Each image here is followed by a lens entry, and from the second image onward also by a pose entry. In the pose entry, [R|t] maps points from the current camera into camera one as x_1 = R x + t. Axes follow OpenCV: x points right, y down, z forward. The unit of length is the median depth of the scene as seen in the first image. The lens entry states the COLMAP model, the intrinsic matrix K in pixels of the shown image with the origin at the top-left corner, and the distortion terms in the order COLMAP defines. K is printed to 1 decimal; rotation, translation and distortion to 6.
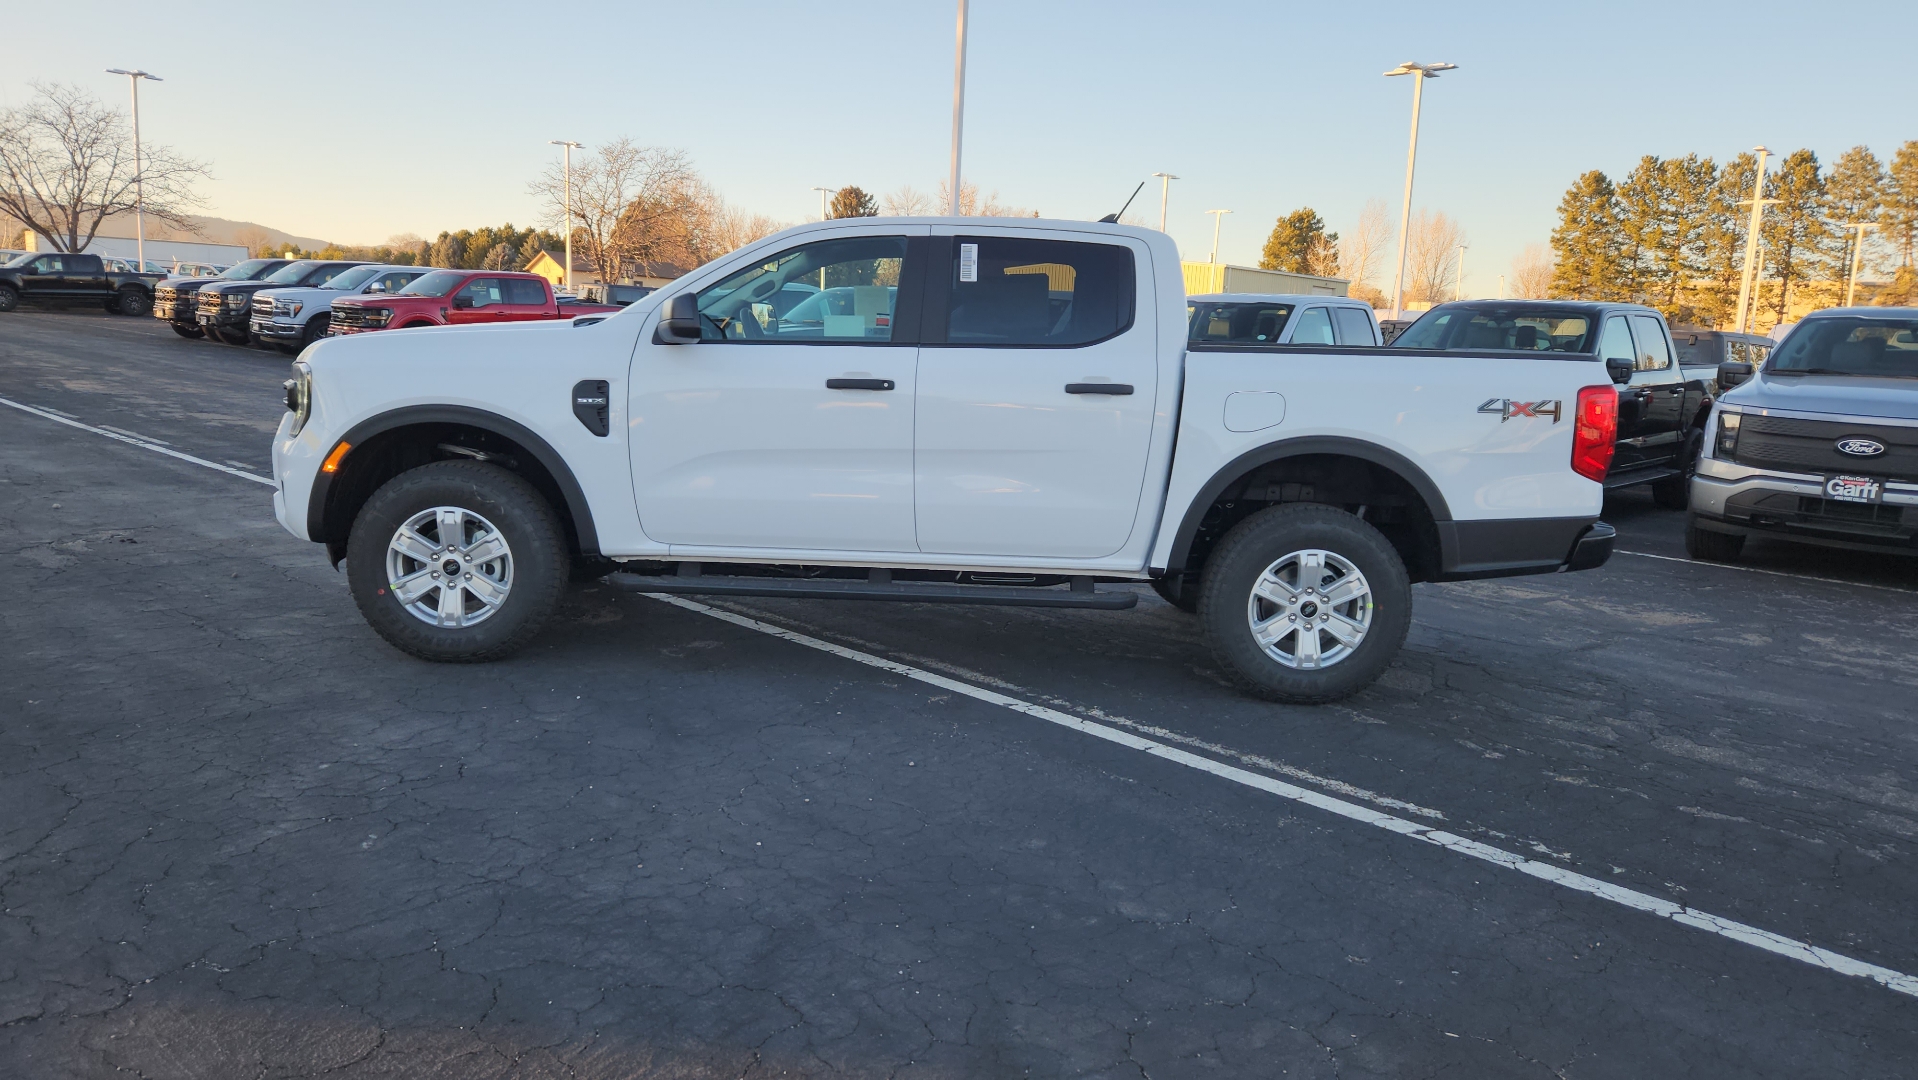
lens RADIAL K [[1285.6, 0, 935.2], [0, 1285.6, 537.2], [0, 0, 1]] dist [0.076951, -0.061679]
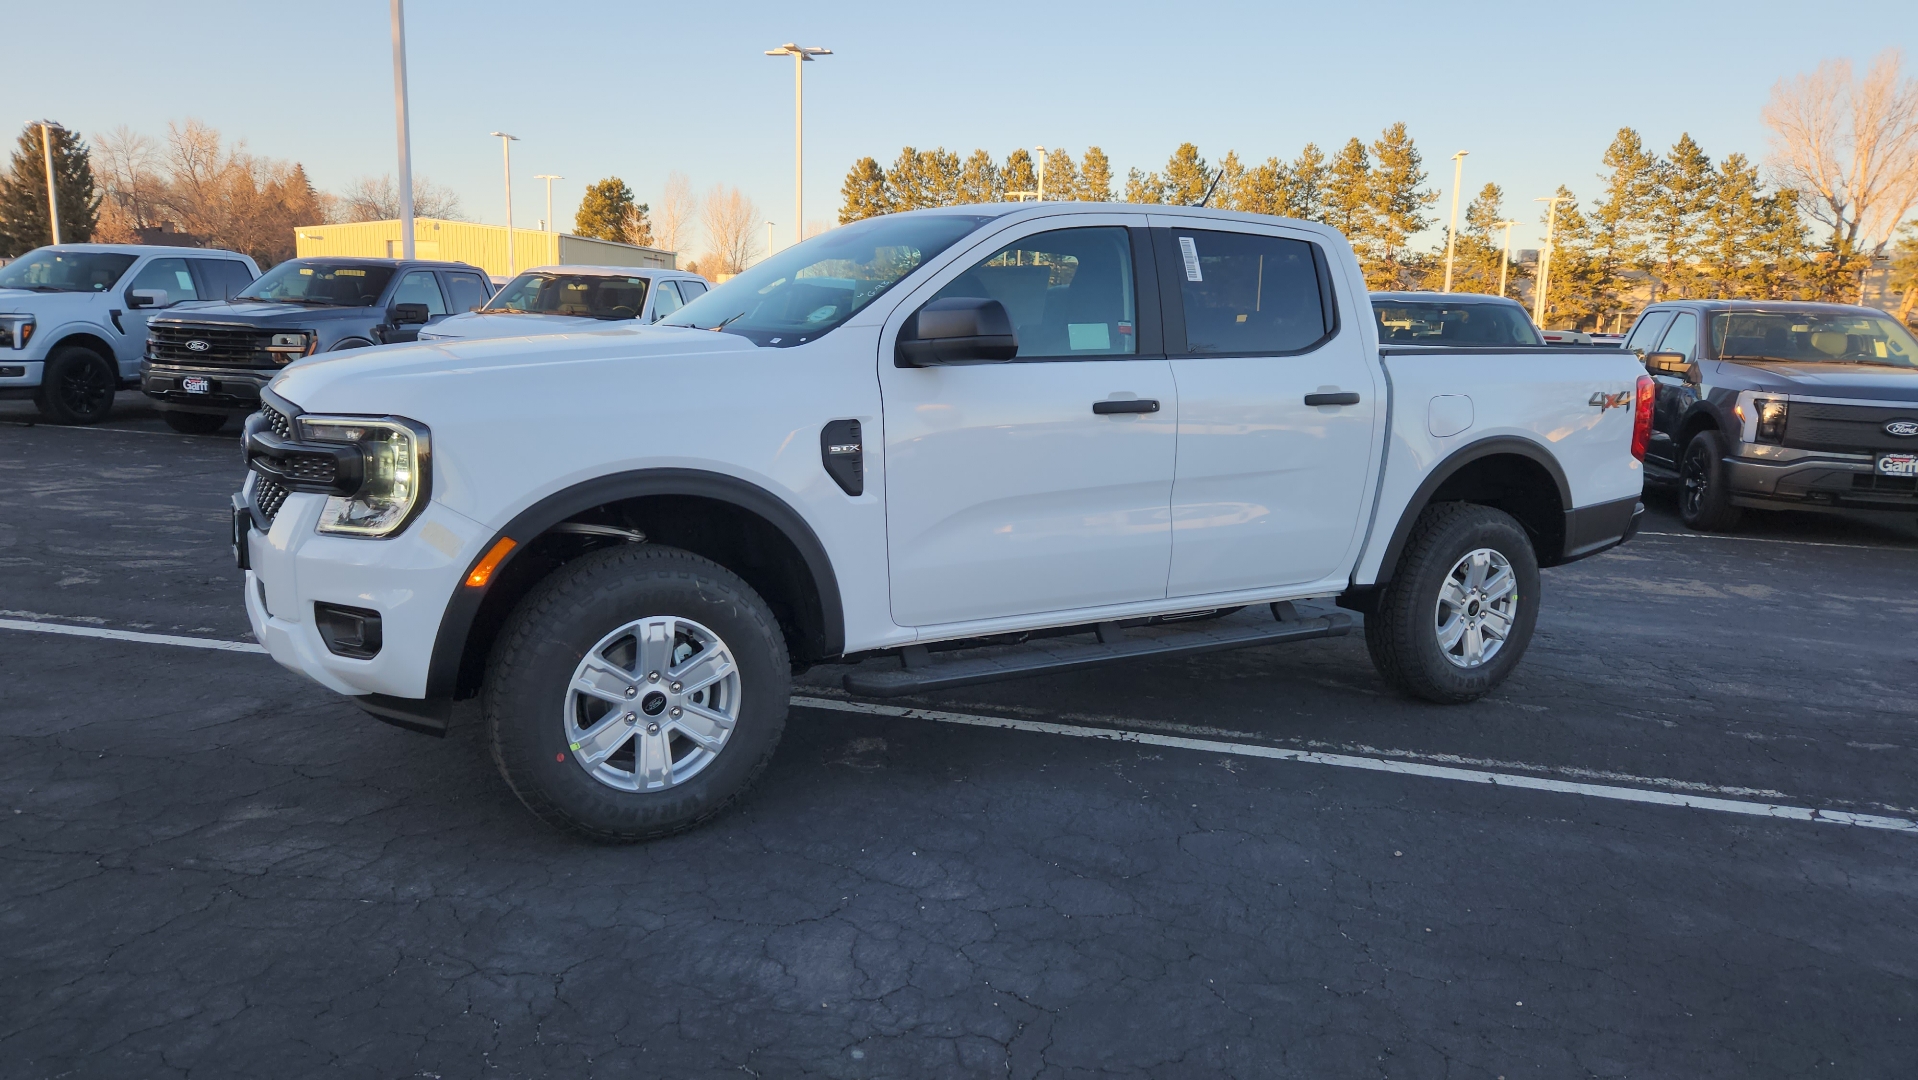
lens RADIAL K [[1285.6, 0, 935.2], [0, 1285.6, 537.2], [0, 0, 1]] dist [0.076951, -0.061679]
pose [[0.862238, -0.097665, 0.496998, -0.571518], [0.086028, 0.995215, 0.046320, -0.082286], [-0.499144, 0.002816, 0.866515, 0.332538]]
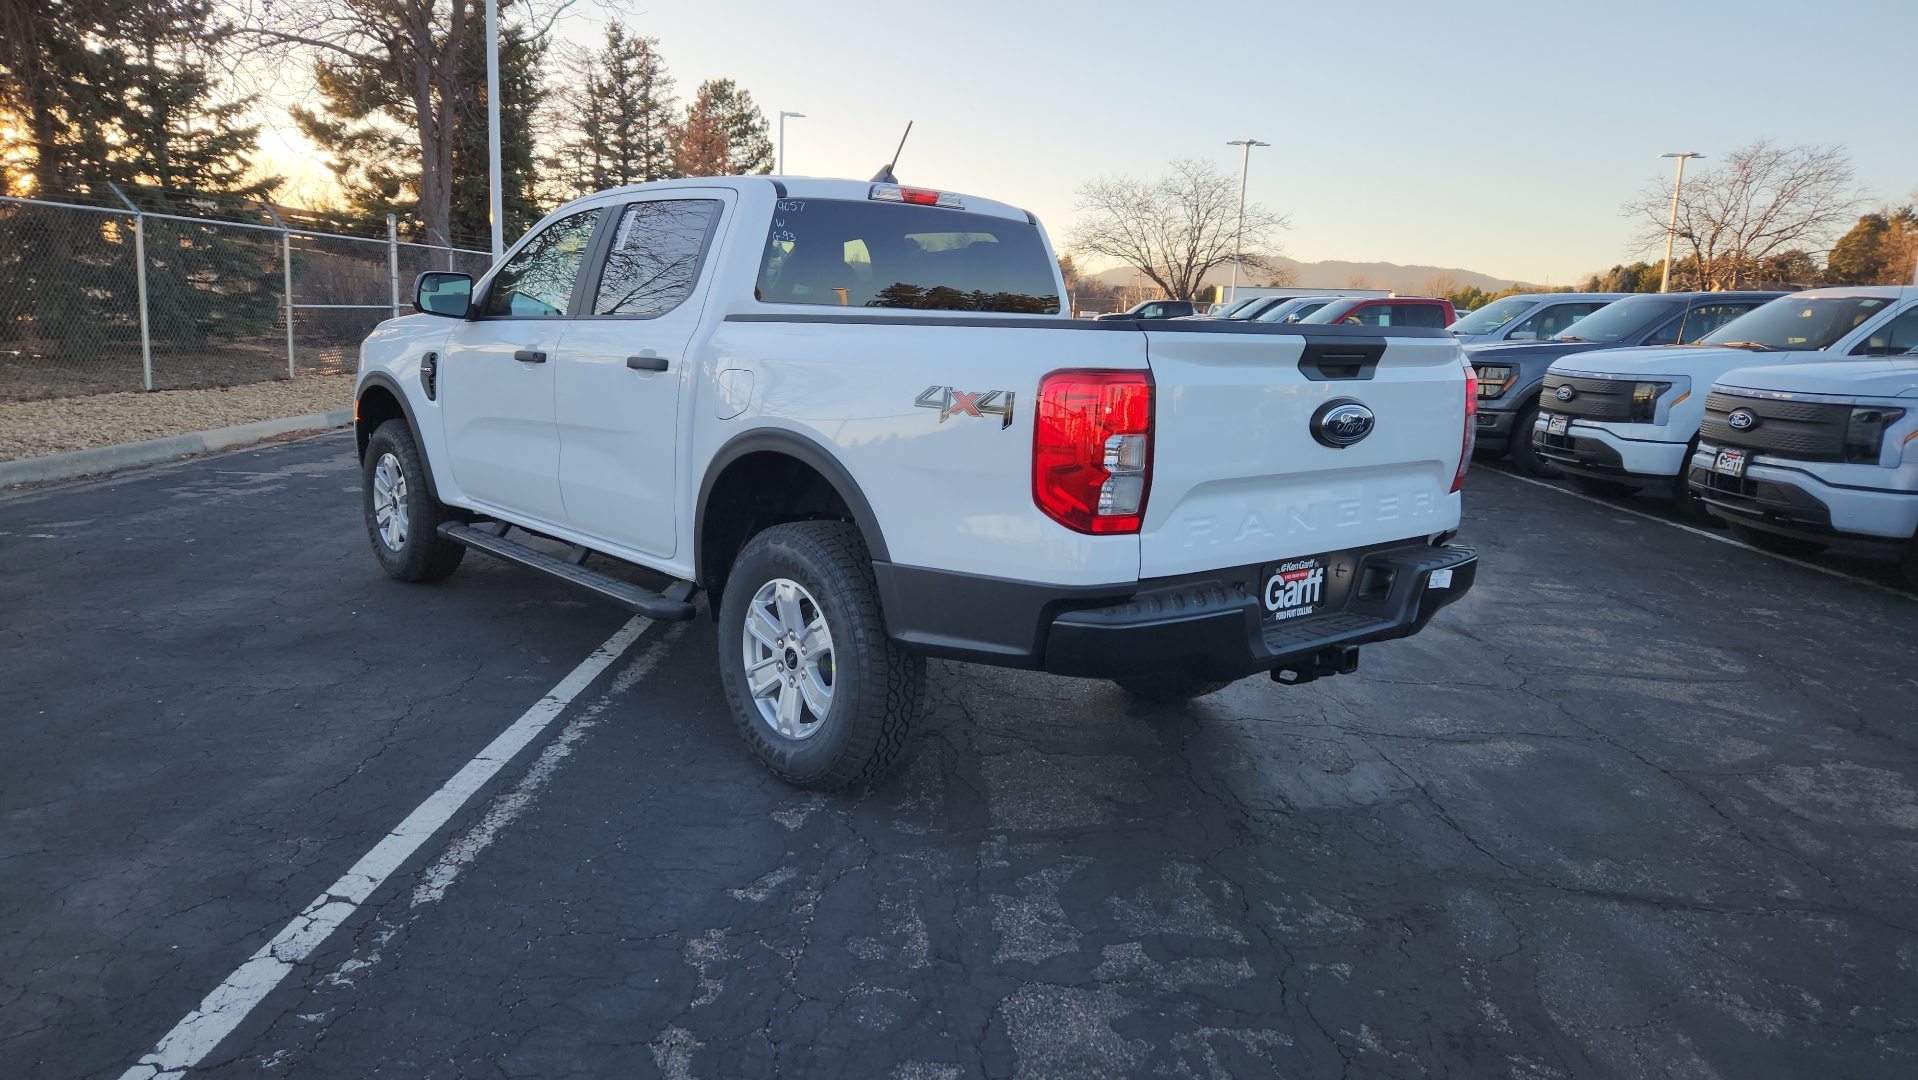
lens RADIAL K [[1283.6, 0, 919.8], [0, 1283.6, 527.4], [0, 0, 1]] dist [0.080456, -0.066843]
pose [[0.648129, 0.103330, -0.754488, 0.901987], [-0.131836, 0.991017, 0.022472, -0.047468], [0.750032, 0.084904, 0.655929, 0.555690]]
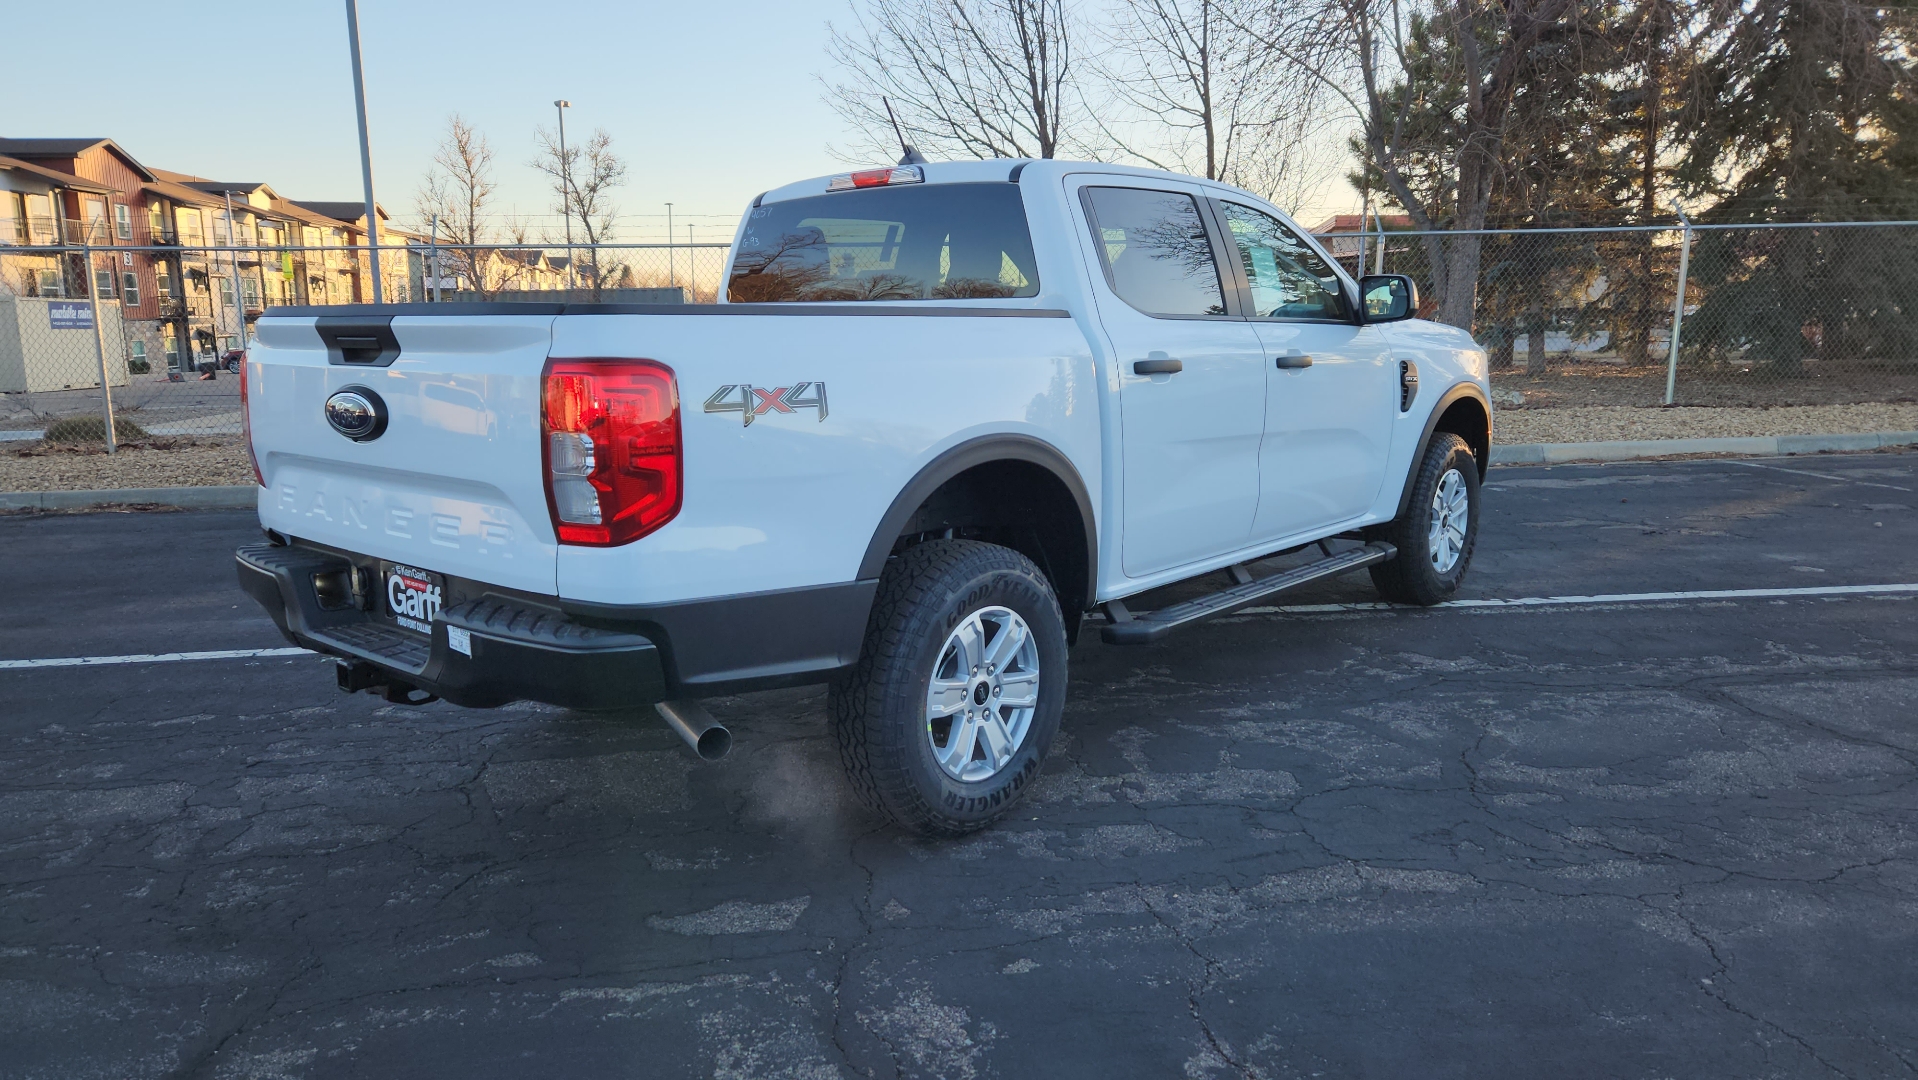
lens RADIAL K [[1280.3, 0, 913.3], [0, 1280.3, 532.9], [0, 0, 1]] dist [0.081007, -0.064680]
pose [[-0.678454, 0.087894, -0.729366, 0.800255], [-0.136887, 0.960305, 0.243055, -0.243978], [0.721777, 0.264742, -0.639491, 1.748040]]
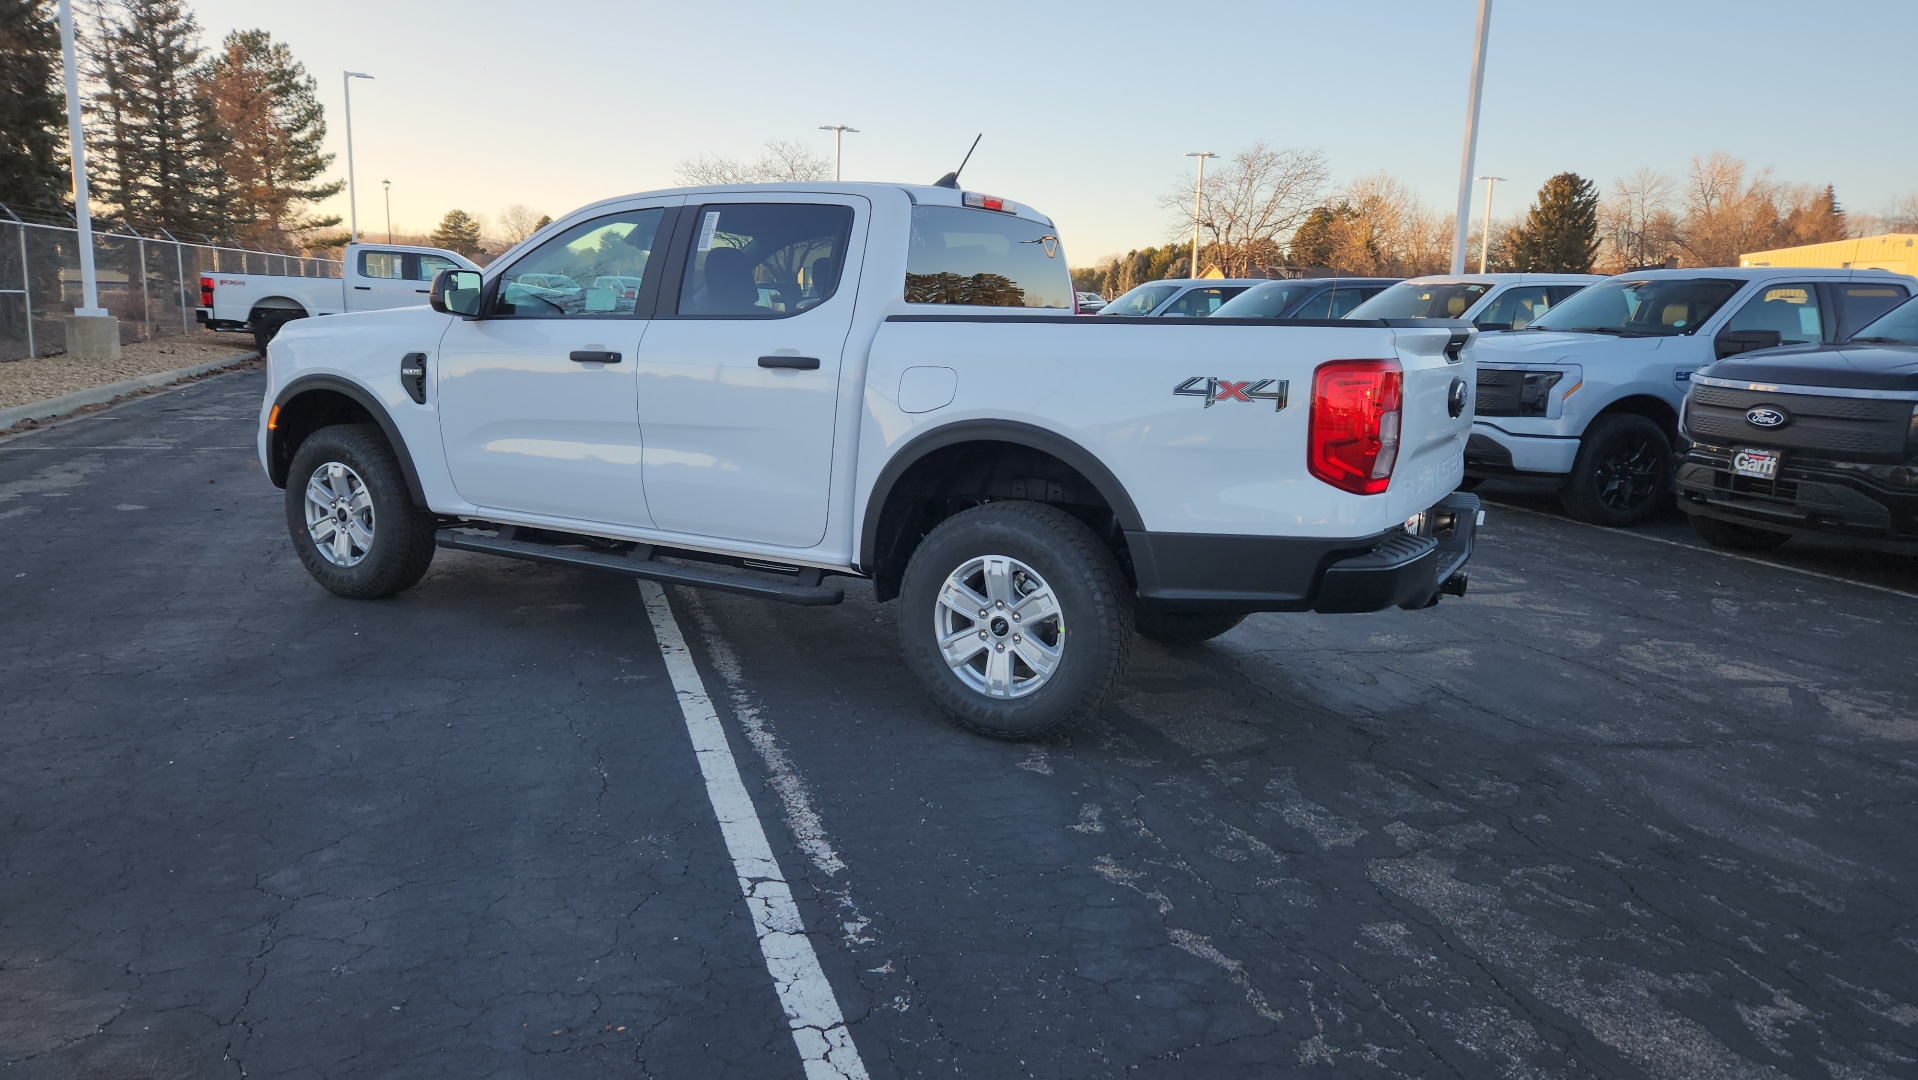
lens RADIAL K [[1284.4, 0, 916.1], [0, 1284.4, 537.3], [0, 0, 1]] dist [0.076840, -0.063854]
pose [[0.859551, 0.069425, -0.506312, 0.662834], [-0.073388, 0.997229, 0.012151, -0.008320], [0.505753, 0.026713, 0.862265, 0.250707]]
